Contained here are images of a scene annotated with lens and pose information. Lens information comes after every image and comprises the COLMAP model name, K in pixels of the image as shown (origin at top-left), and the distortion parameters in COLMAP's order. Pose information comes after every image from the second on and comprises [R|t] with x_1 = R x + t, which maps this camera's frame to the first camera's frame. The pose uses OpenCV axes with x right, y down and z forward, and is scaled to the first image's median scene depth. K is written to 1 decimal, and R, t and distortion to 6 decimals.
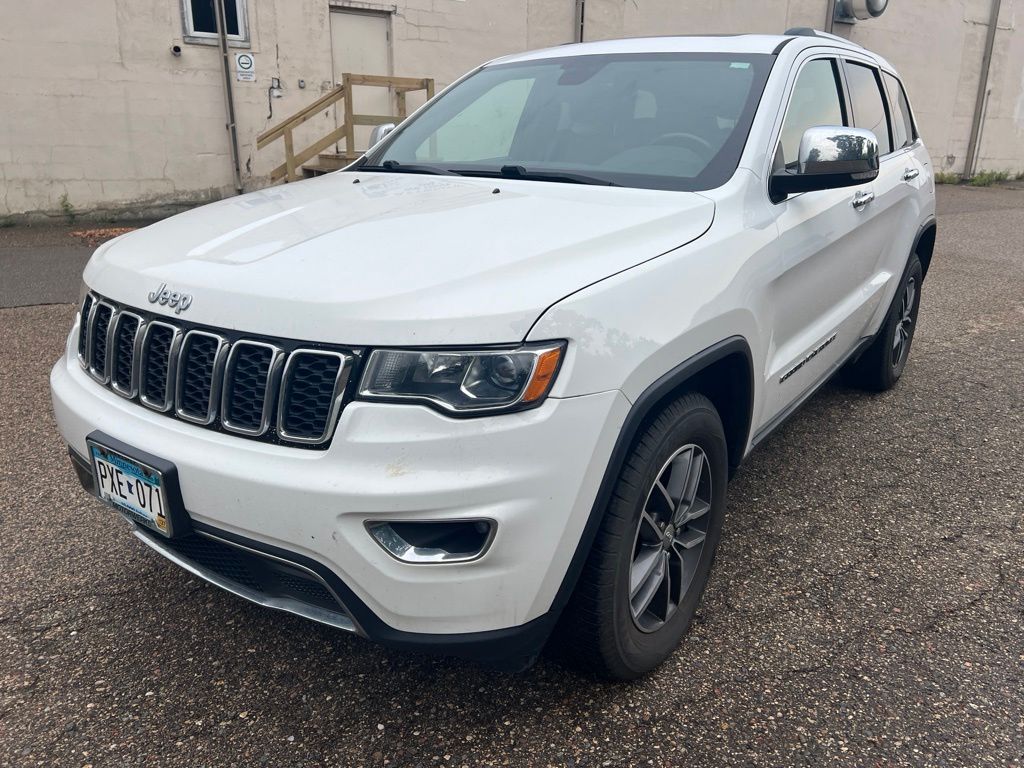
lens RADIAL K [[770.7, 0, 514.6], [0, 770.7, 383.4], [0, 0, 1]] dist [0.062362, -0.068404]
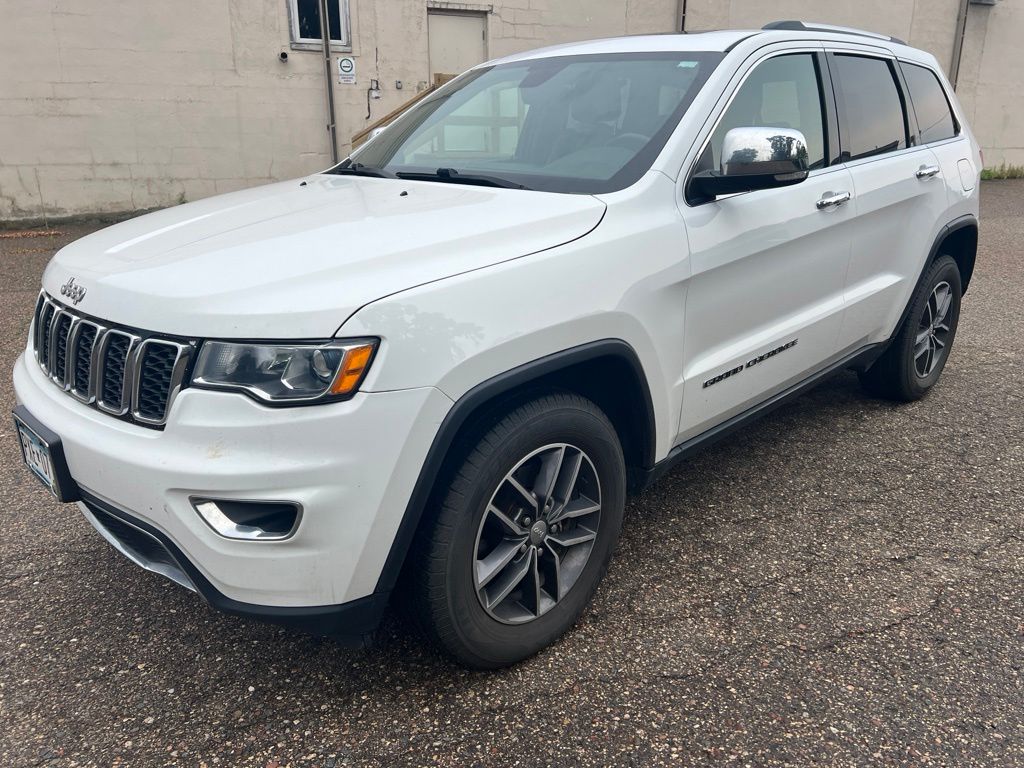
lens RADIAL K [[770.7, 0, 512.4], [0, 770.7, 384.1], [0, 0, 1]] dist [0.062362, -0.068404]
pose [[0.986230, 0.038061, -0.160939, 0.298063], [-0.036907, 0.999267, 0.010152, -0.007166], [0.161208, -0.004073, 0.986912, -0.010790]]
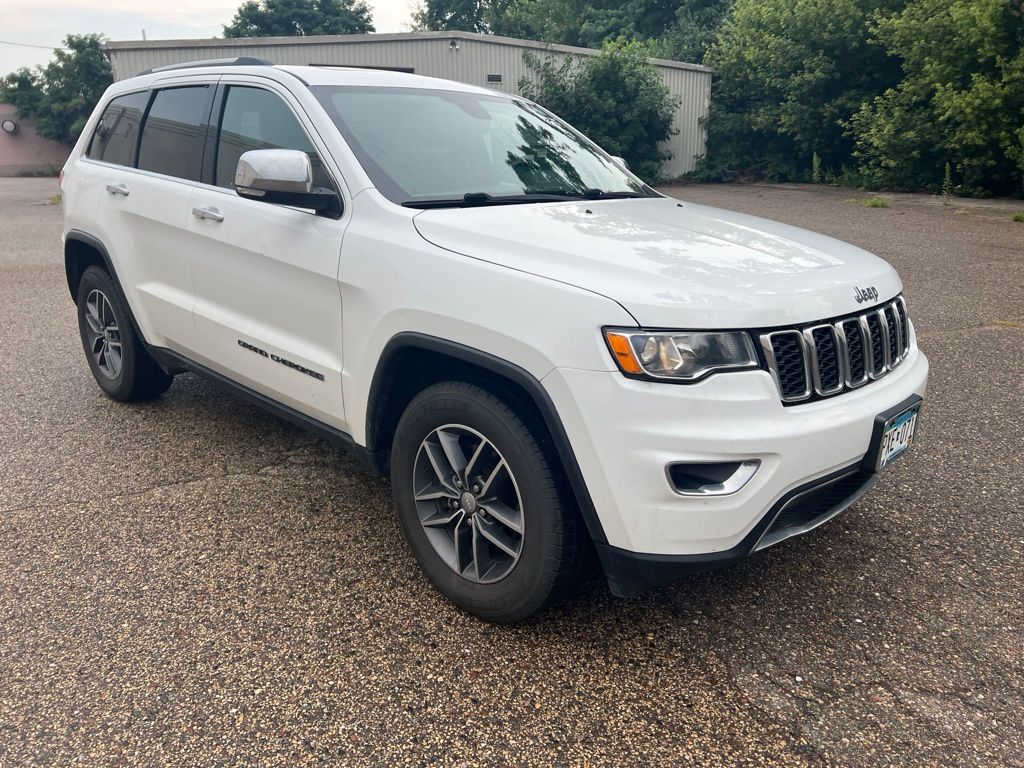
lens RADIAL K [[770.7, 0, 514.2], [0, 770.7, 386.2], [0, 0, 1]] dist [0.062362, -0.068404]
pose [[0.136813, -0.291985, 0.946587, -1.467765], [0.294907, 0.924250, 0.242471, -0.371963], [-0.945681, 0.245982, 0.212558, 1.063819]]
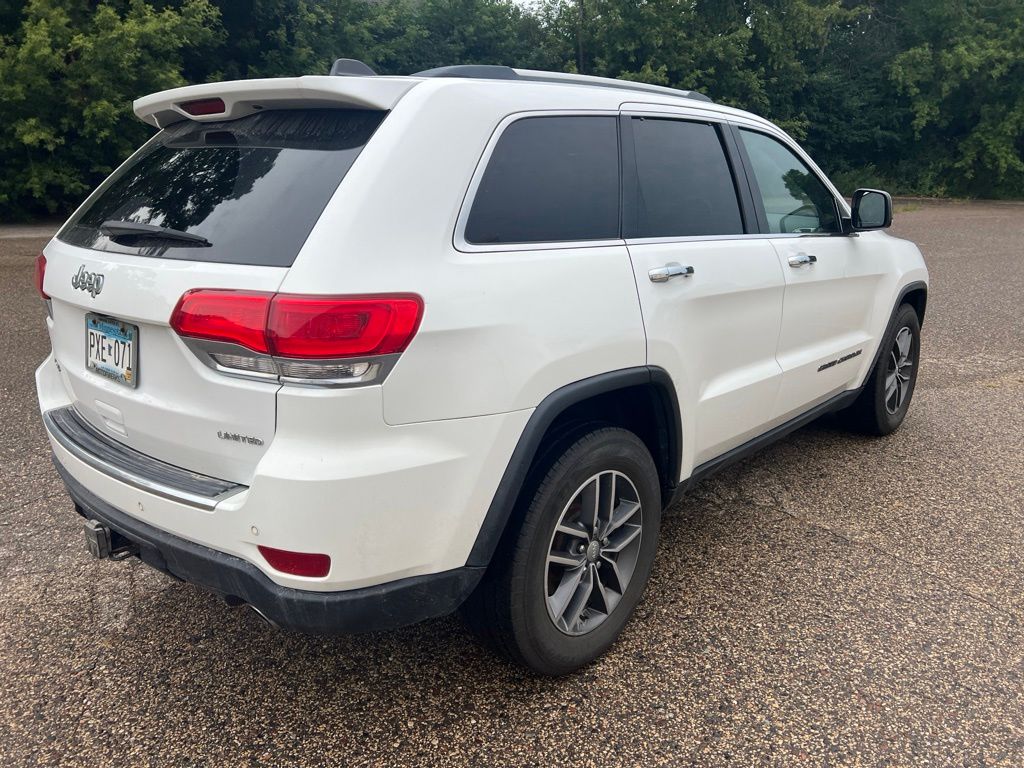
lens RADIAL K [[770.7, 0, 508.2], [0, 770.7, 386.0], [0, 0, 1]] dist [0.062362, -0.068404]
pose [[-0.994713, -0.026419, 0.099239, 0.303731], [0.033558, 0.829674, 0.557239, -1.102359], [-0.097057, 0.557623, -0.824401, 3.183278]]
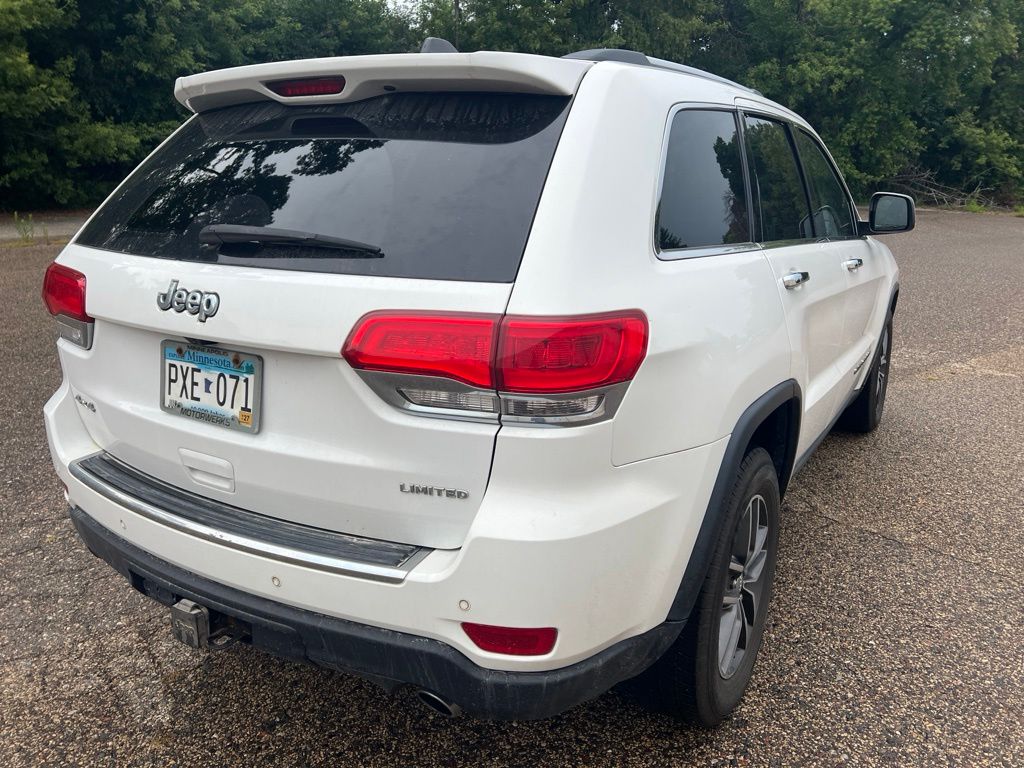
lens RADIAL K [[770.7, 0, 515.3], [0, 770.7, 380.8], [0, 0, 1]] dist [0.062362, -0.068404]
pose [[-0.996370, 0.010218, -0.084518, 0.647913], [-0.038137, 0.834017, 0.550419, -1.058023], [0.076114, 0.551644, -0.830599, 3.071442]]
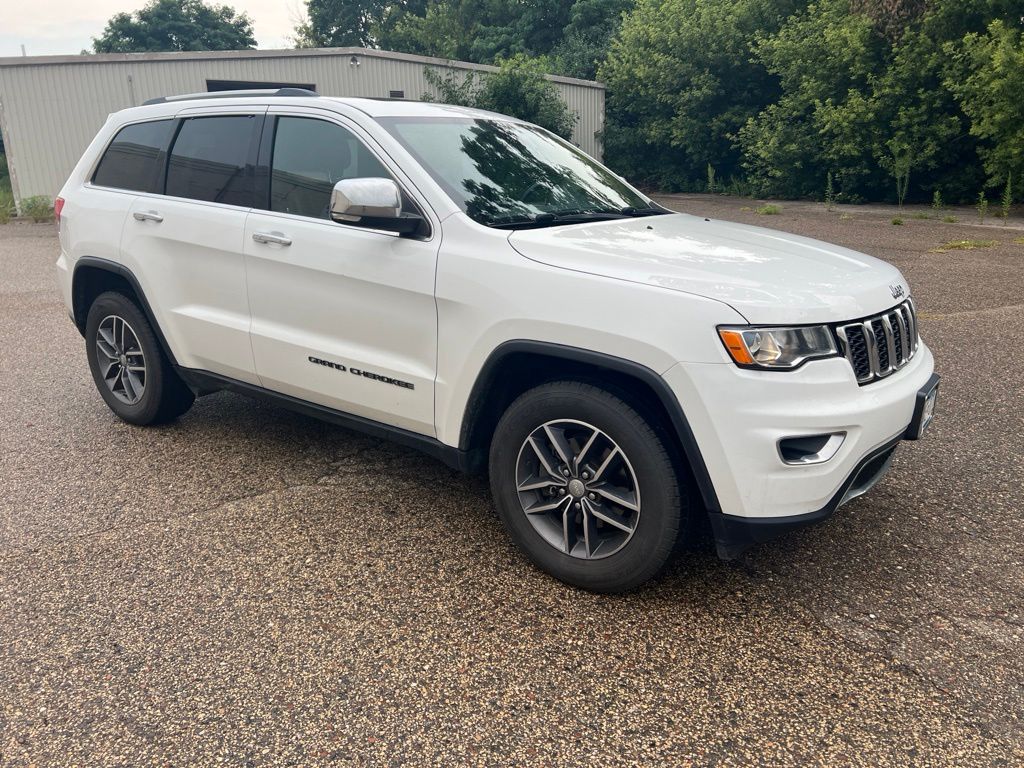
lens RADIAL K [[770.7, 0, 512.4], [0, 770.7, 385.6], [0, 0, 1]] dist [0.062362, -0.068404]
pose [[-0.001843, -0.280336, 0.959900, -1.622119], [0.309302, 0.912672, 0.267137, -0.482541], [-0.950962, 0.297391, 0.085027, 1.340086]]
